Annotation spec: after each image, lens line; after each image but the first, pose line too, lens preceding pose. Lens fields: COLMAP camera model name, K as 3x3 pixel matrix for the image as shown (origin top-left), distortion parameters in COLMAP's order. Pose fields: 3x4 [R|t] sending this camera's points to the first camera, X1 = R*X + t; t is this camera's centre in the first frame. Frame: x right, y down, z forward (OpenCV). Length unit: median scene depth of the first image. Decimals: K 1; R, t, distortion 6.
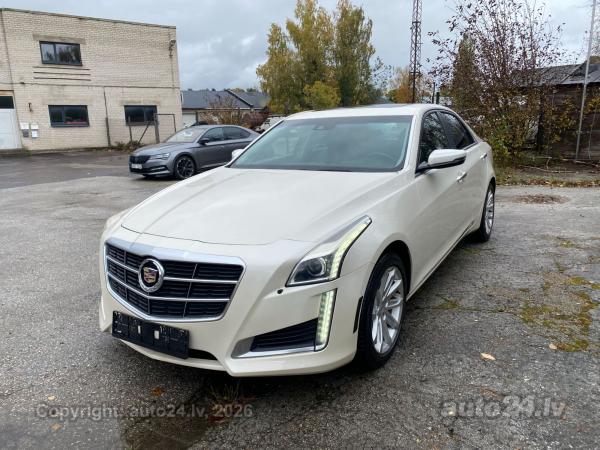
lens RADIAL K [[479.3, 0, 300.0], [0, 479.3, 225.0], [0, 0, 1]] dist [0.006196, -0.003940]
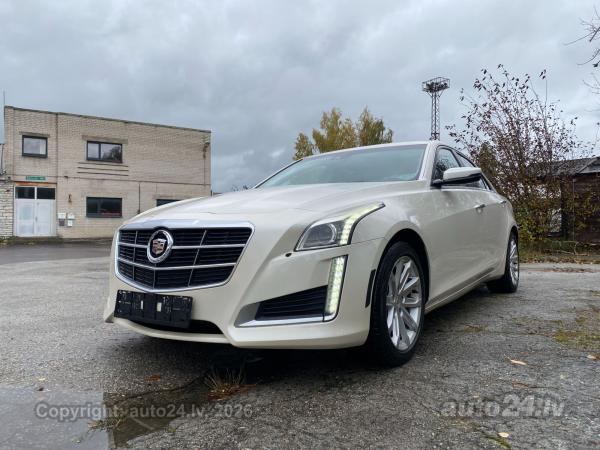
lens RADIAL K [[479.3, 0, 300.0], [0, 479.3, 225.0], [0, 0, 1]] dist [0.006196, -0.003940]
pose [[0.998420, 0.014277, -0.054340, 0.022500], [-0.027126, 0.969477, -0.243678, 0.210832], [0.049202, 0.244768, 0.968333, 0.034540]]
